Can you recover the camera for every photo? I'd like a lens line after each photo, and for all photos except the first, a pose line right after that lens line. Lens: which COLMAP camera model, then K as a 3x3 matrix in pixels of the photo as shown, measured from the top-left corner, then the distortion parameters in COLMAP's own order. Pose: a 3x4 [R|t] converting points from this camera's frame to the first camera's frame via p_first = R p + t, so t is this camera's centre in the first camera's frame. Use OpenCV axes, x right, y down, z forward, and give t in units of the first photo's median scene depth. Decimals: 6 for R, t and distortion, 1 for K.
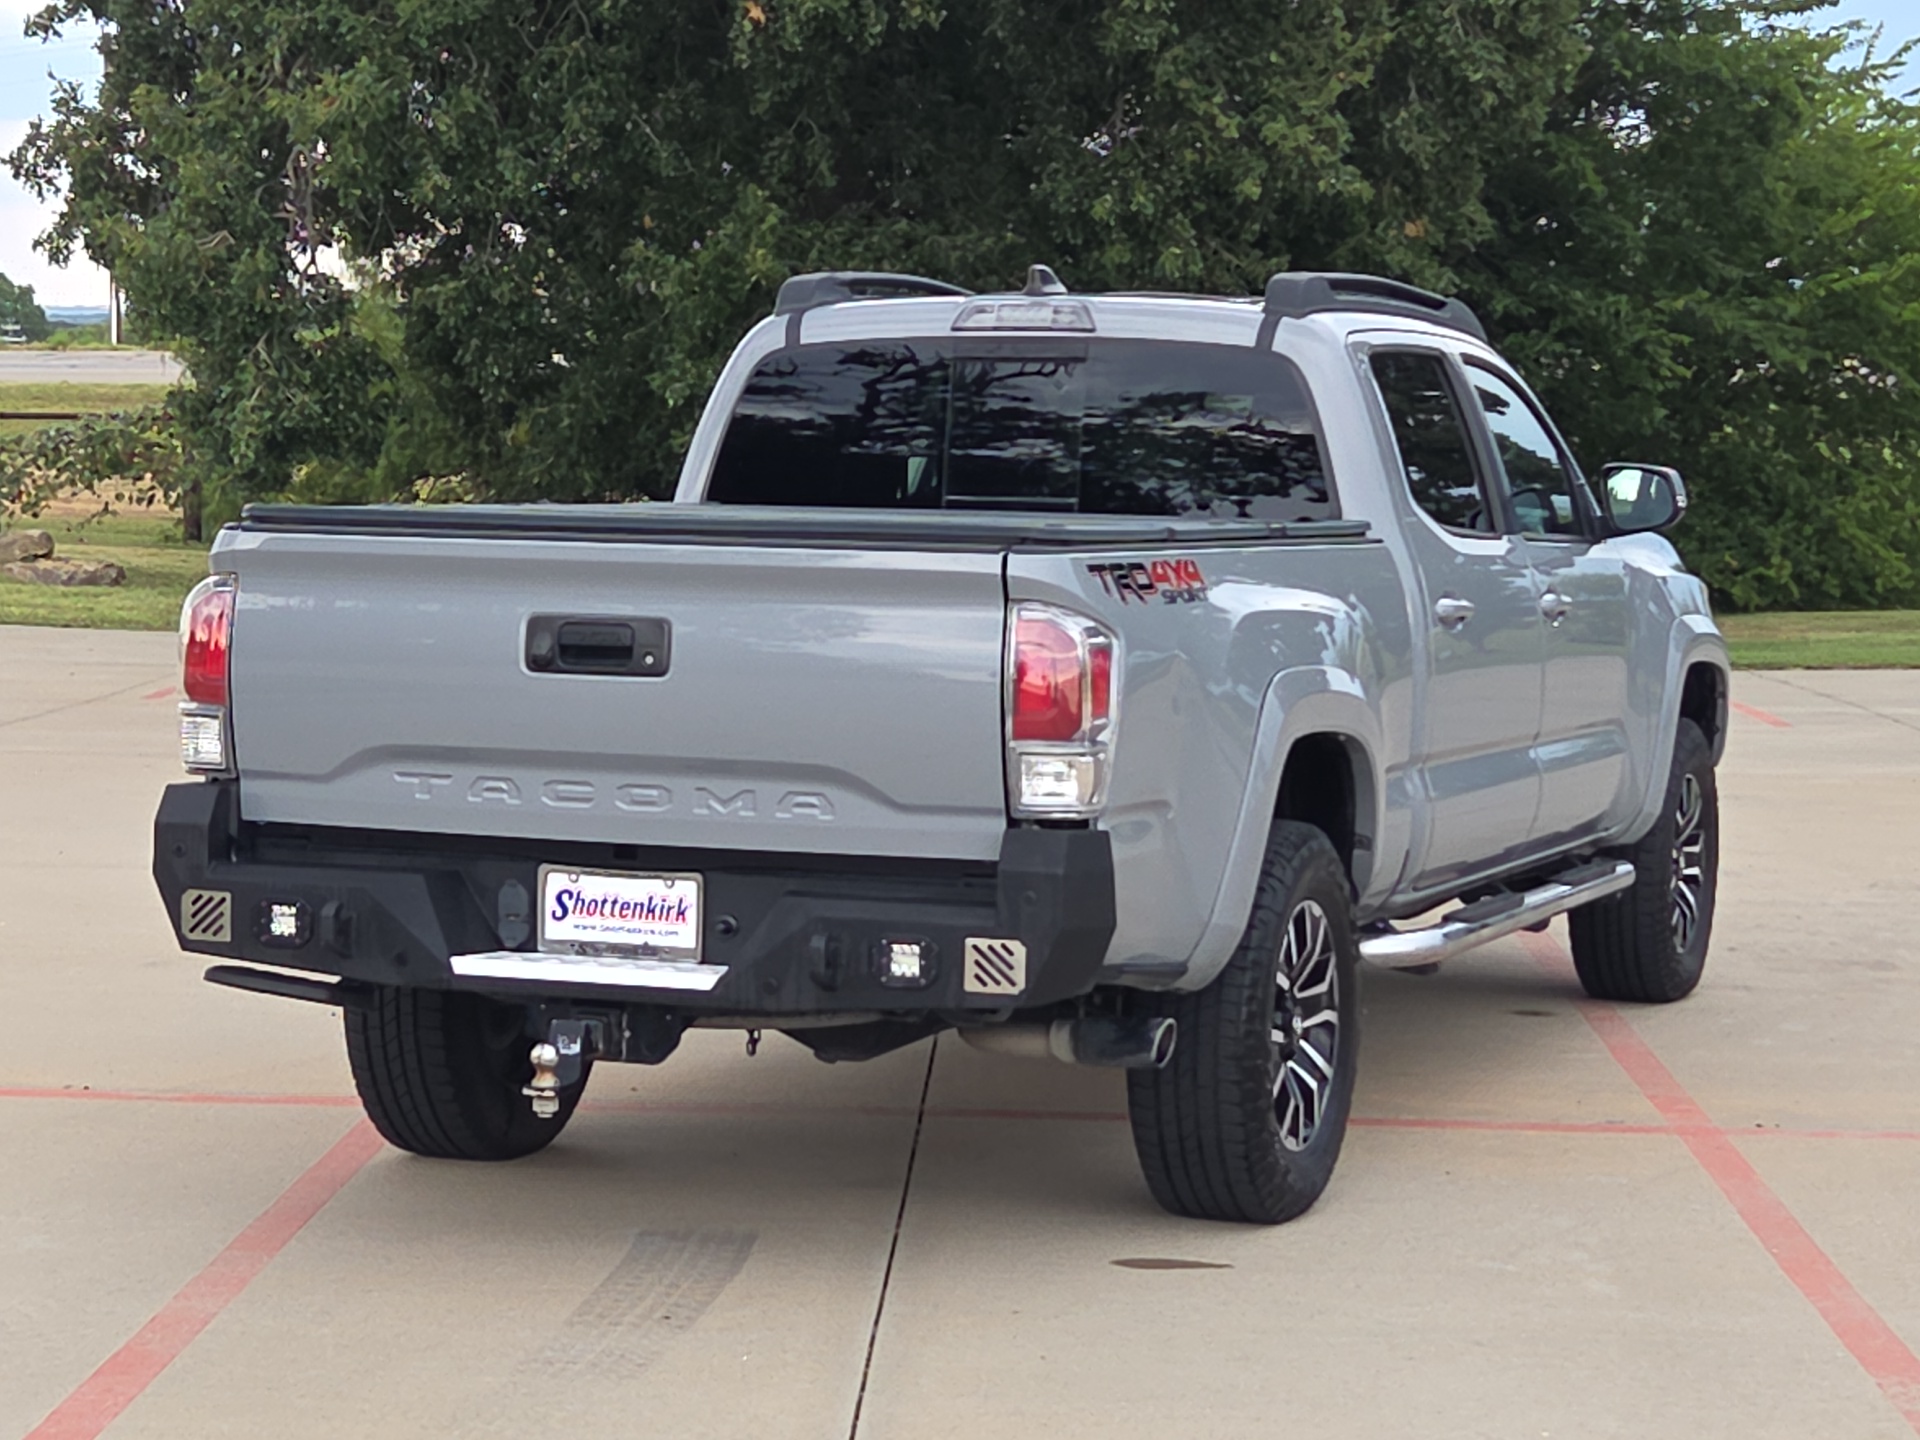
lens RADIAL K [[4387.0, 0, 960.0], [0, 4387.0, 720.0], [0, 0, 1]] dist [0.030529, 0.288104]
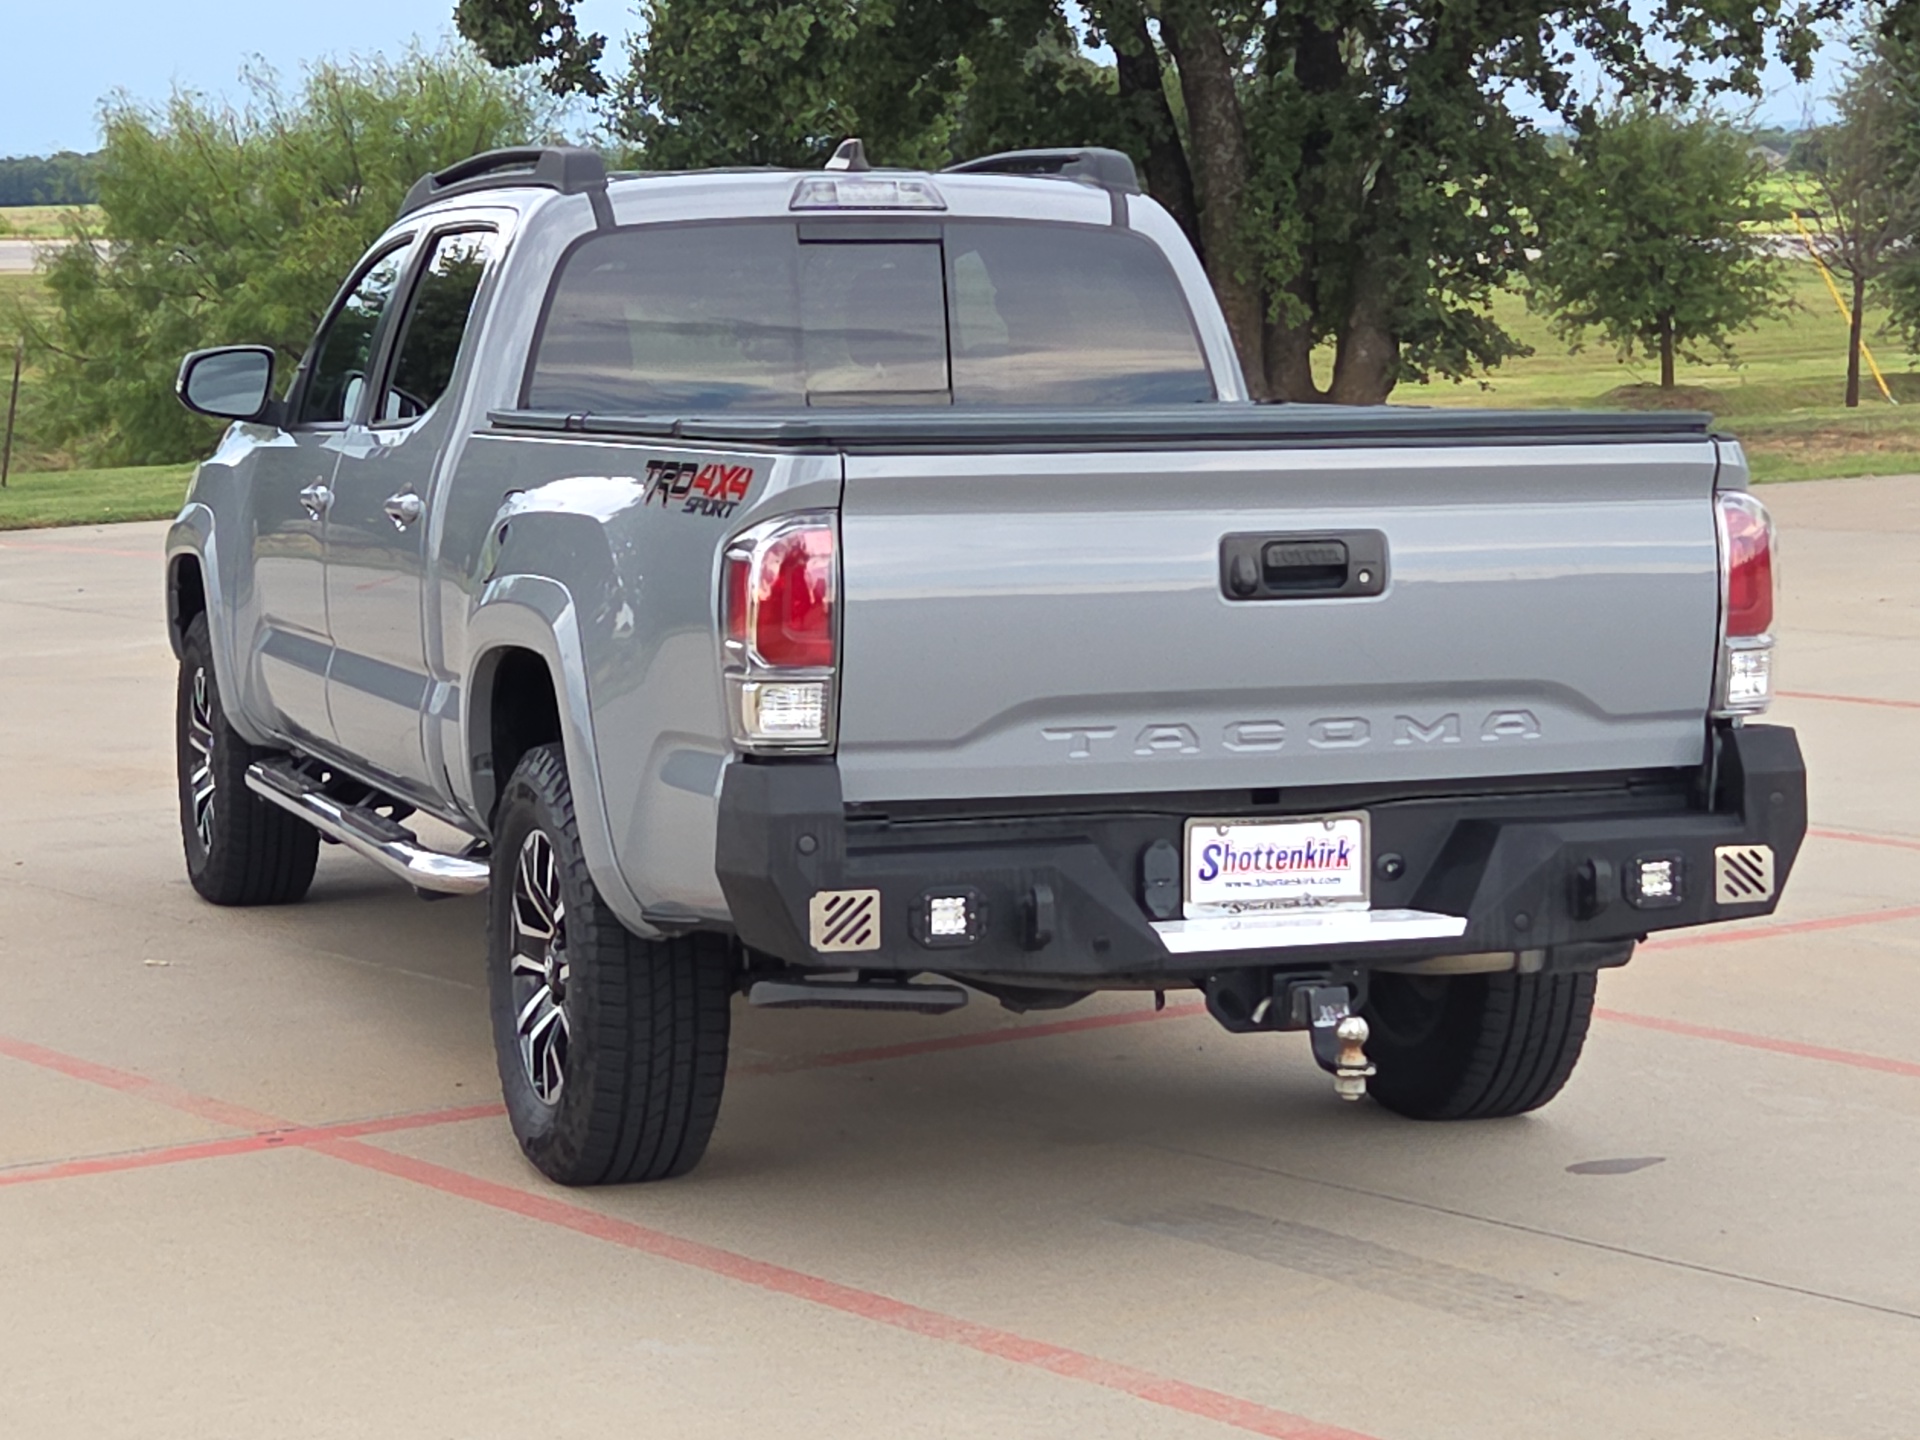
lens RADIAL K [[4080.8, 0, 960.0], [0, 4080.8, 720.0], [0, 0, 1]] dist [0.115173, 0.162875]
pose [[0.774599, -0.083211, 0.626955, -0.648178], [0.060779, 0.996513, 0.057168, -0.036852], [-0.629525, -0.006176, 0.776955, 0.395101]]
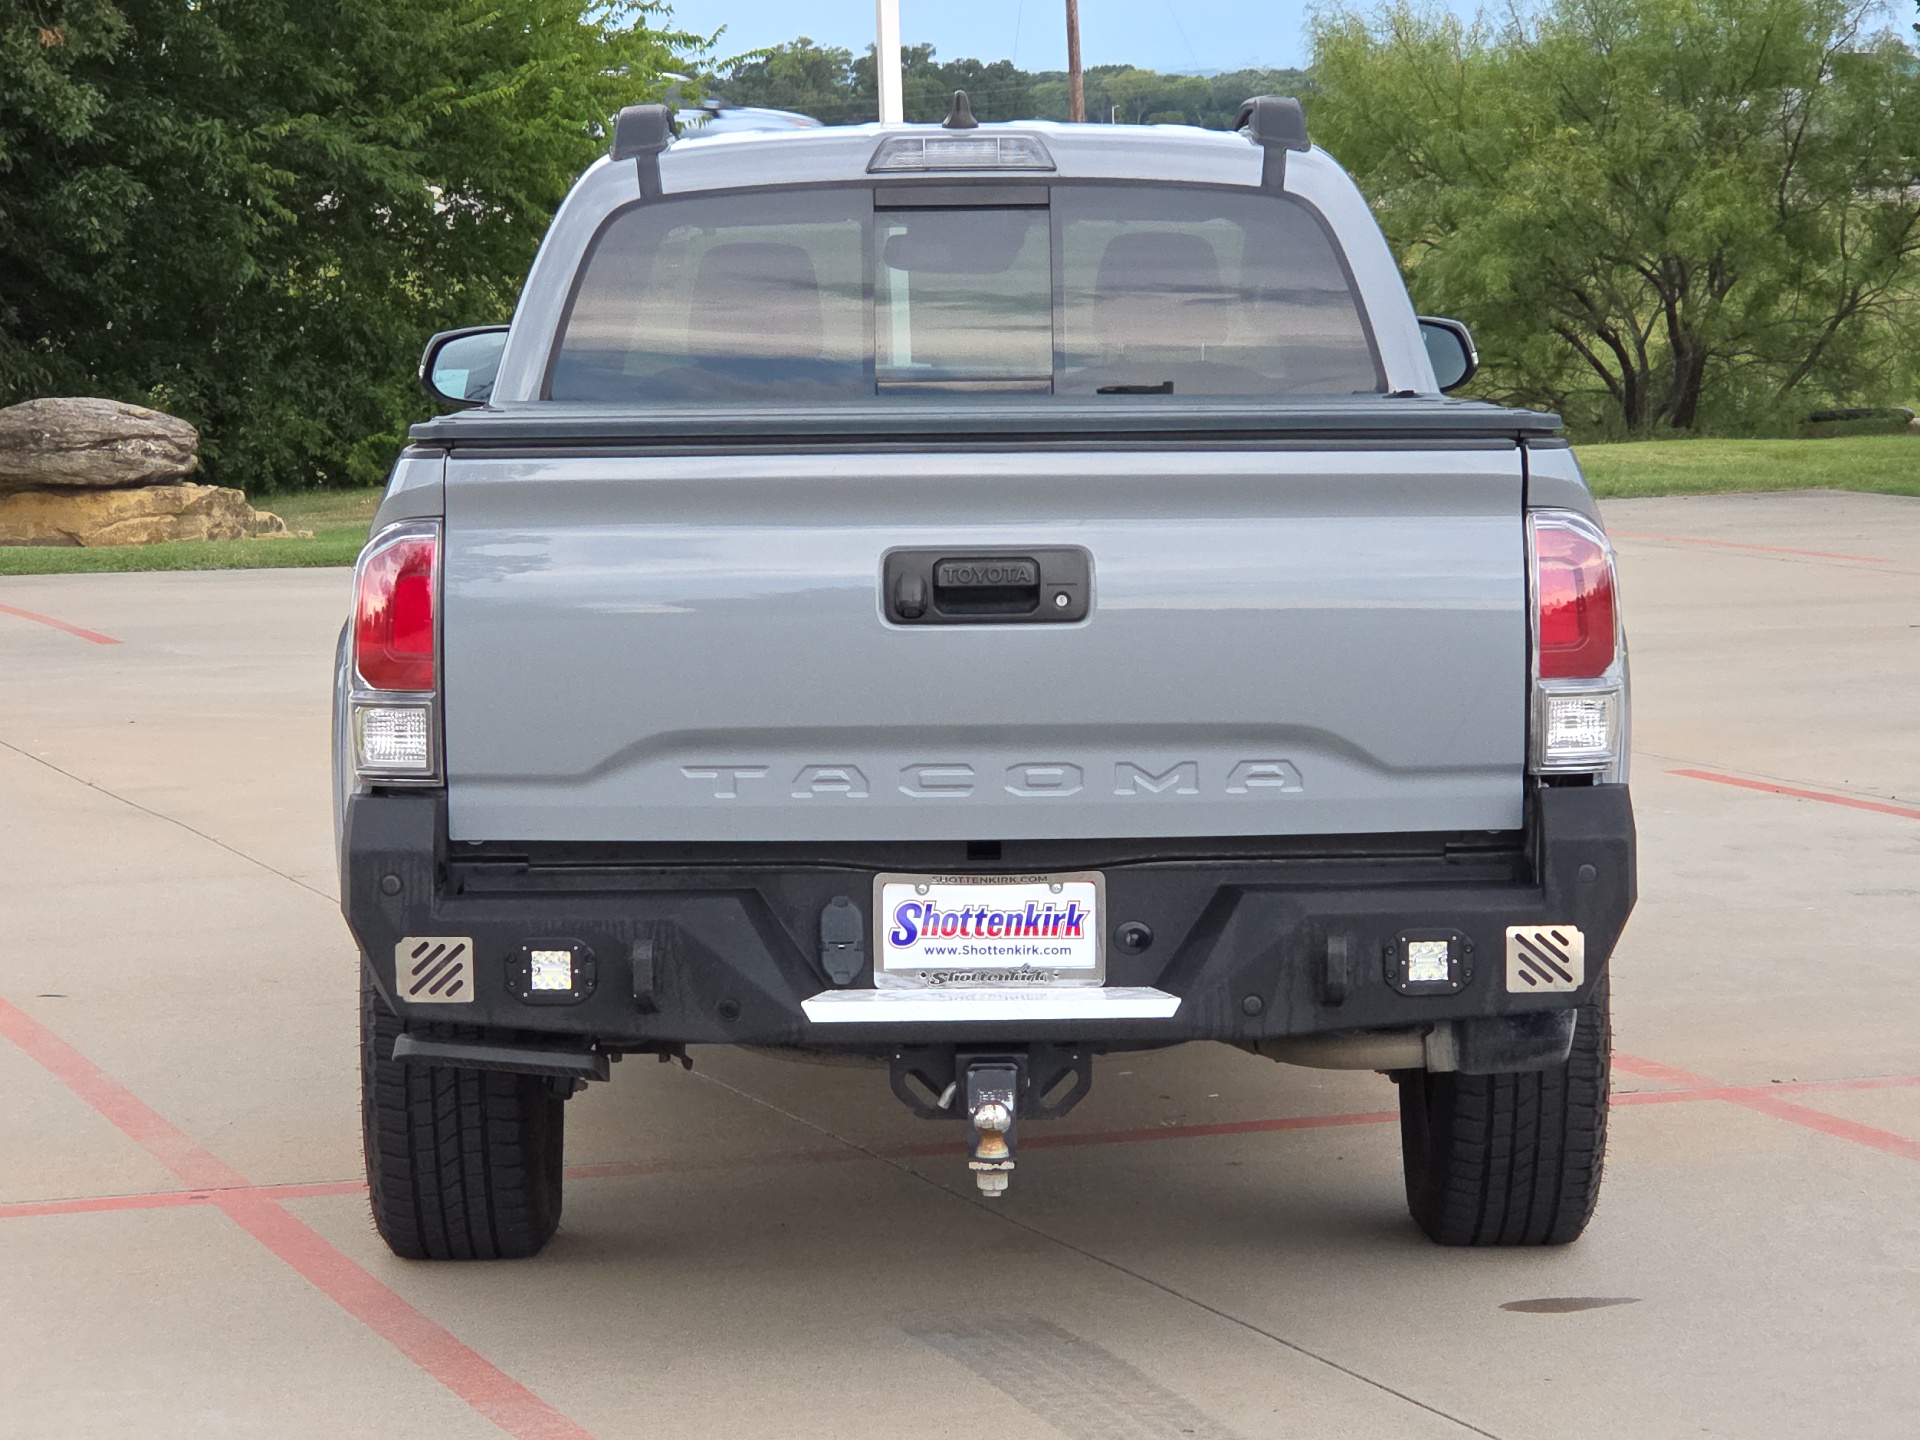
lens RADIAL K [[5344.4, 0, 960.0], [0, 5344.4, 720.0], [0, 0, 1]] dist [-0.855623, 12.193009]
pose [[0.933375, -0.056598, 0.354411, -0.416010], [0.049937, 0.998362, 0.027921, -0.019680], [-0.355410, -0.008363, 0.934673, 0.119235]]
